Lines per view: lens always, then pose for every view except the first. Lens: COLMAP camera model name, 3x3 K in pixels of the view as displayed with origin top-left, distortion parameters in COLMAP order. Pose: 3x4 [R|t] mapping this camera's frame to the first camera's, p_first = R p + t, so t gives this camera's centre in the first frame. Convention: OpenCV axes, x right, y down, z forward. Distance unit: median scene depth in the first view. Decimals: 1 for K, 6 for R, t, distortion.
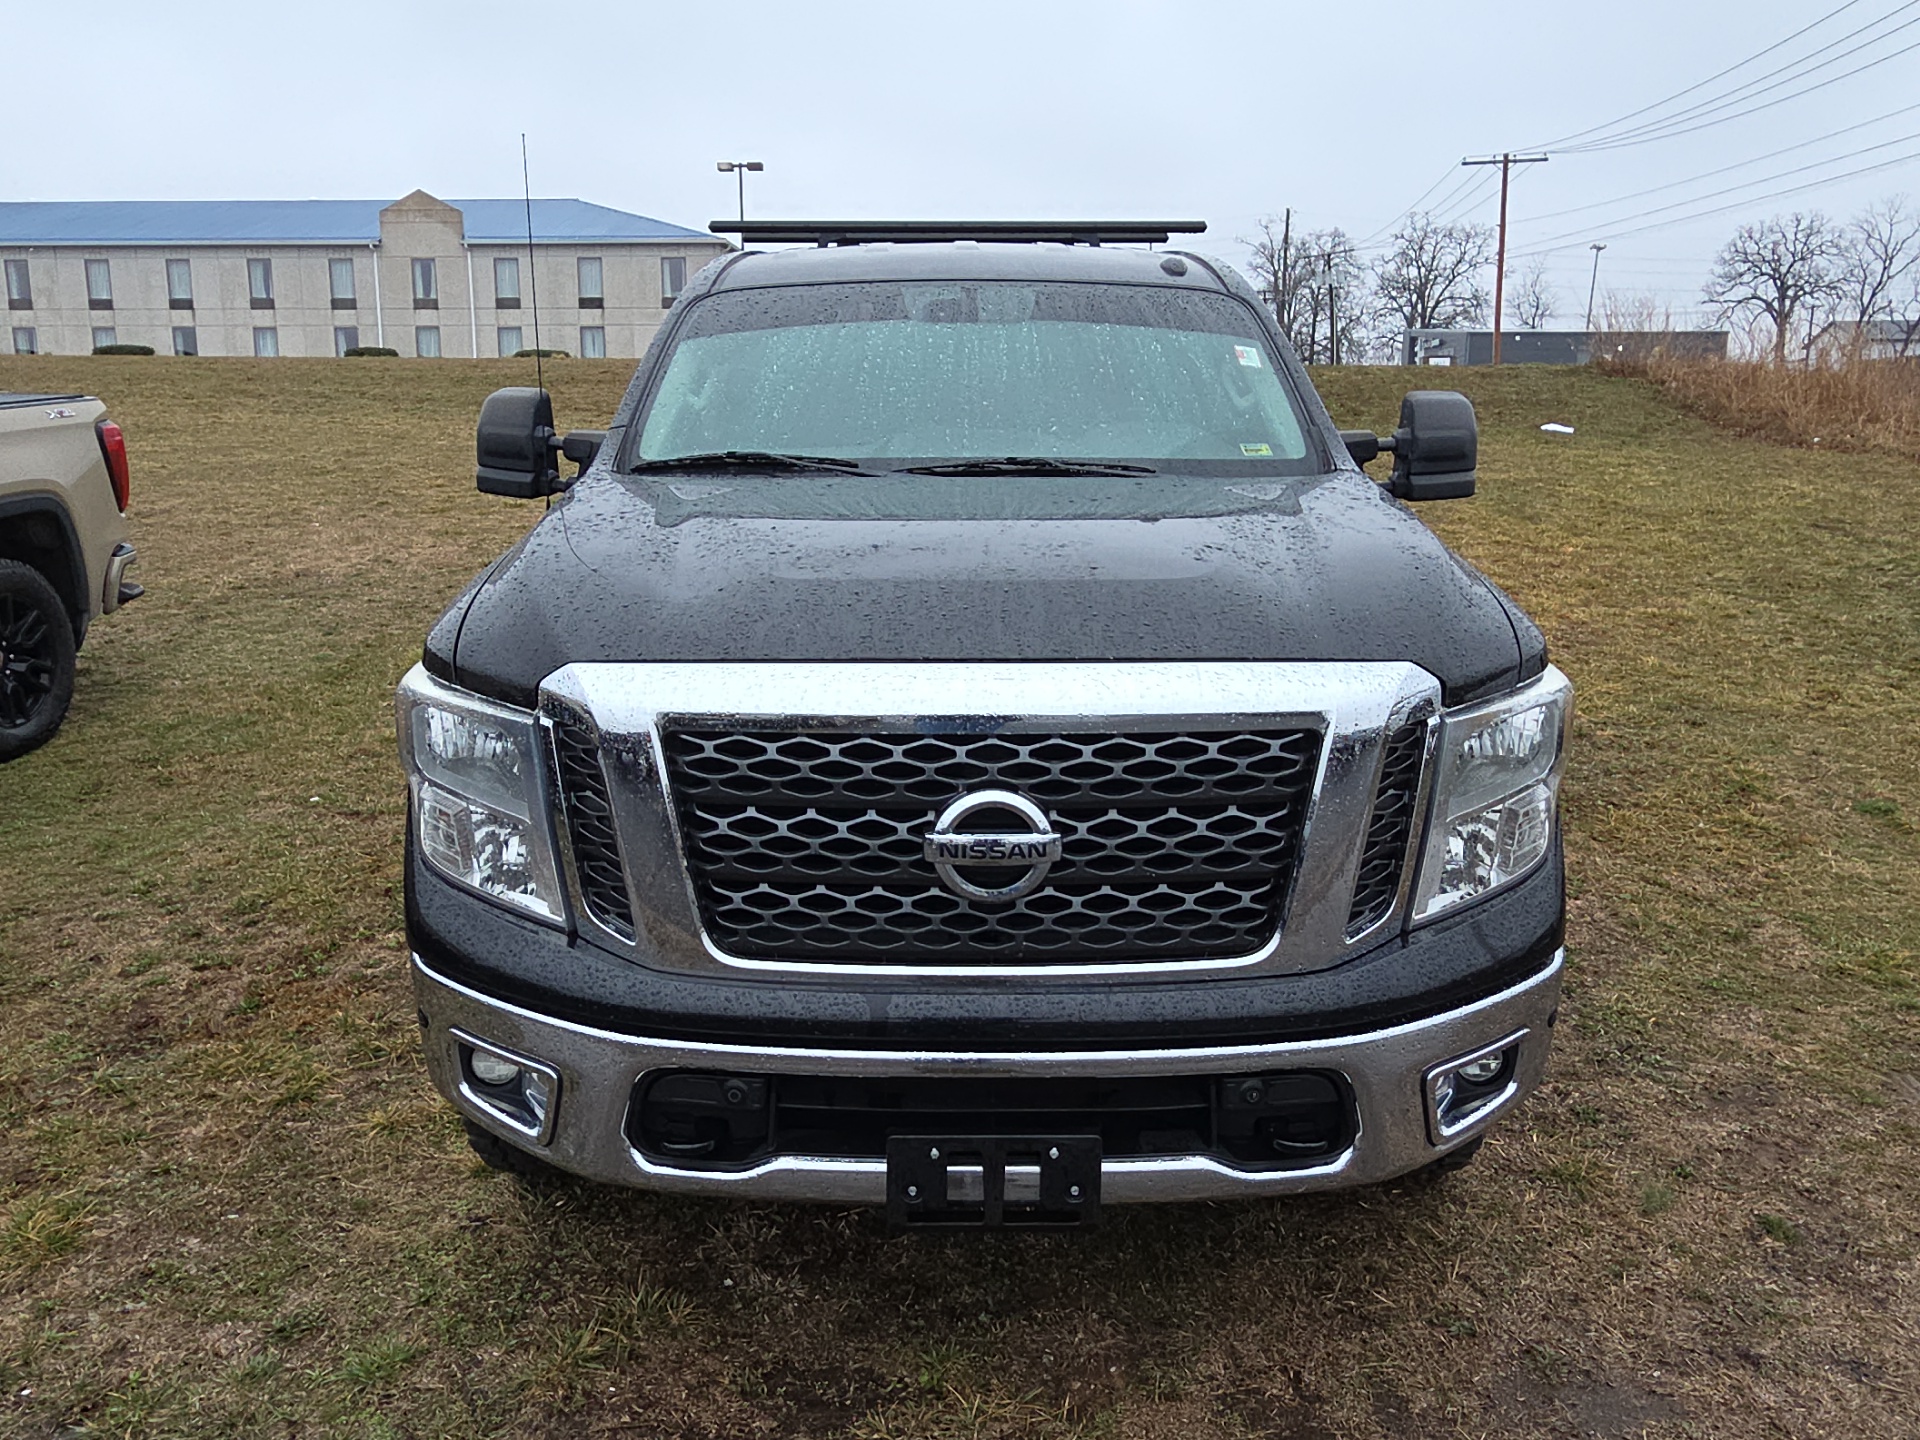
lens RADIAL K [[1452.9, 0, 961.0], [0, 1452.9, 728.7], [0, 0, 1]] dist [0.005850, 0.001035]
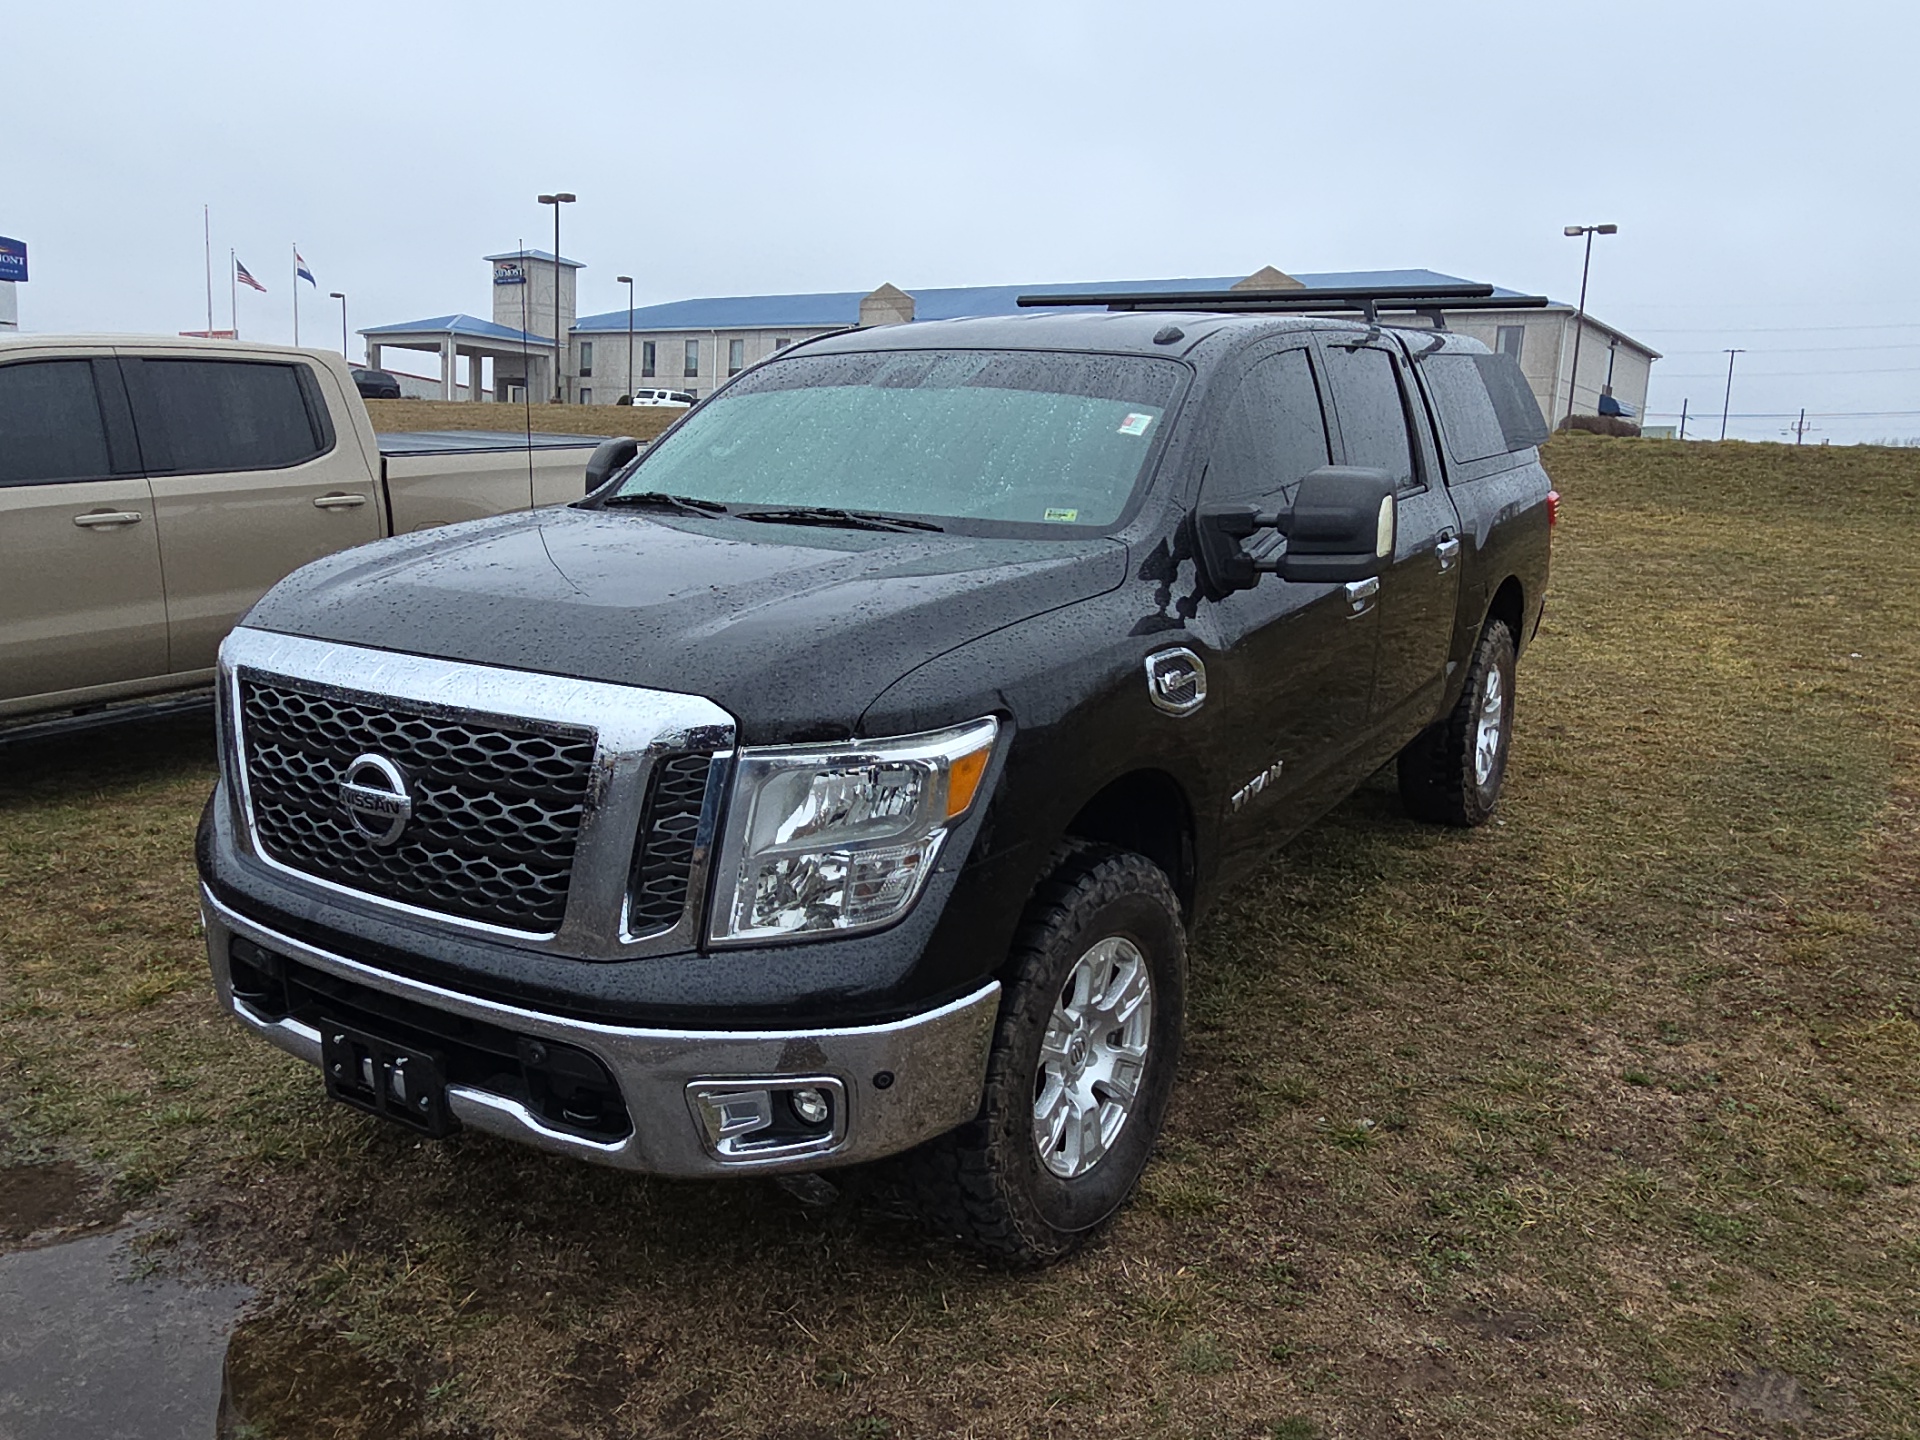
lens RADIAL K [[1452.9, 0, 954.6], [0, 1452.9, 714.2], [0, 0, 1]] dist [0.005850, 0.001035]
pose [[0.847685, 0.121394, -0.516423, 0.878809], [-0.149016, 0.988760, -0.012179, -0.040760], [0.509140, 0.087280, 0.856247, 0.143113]]
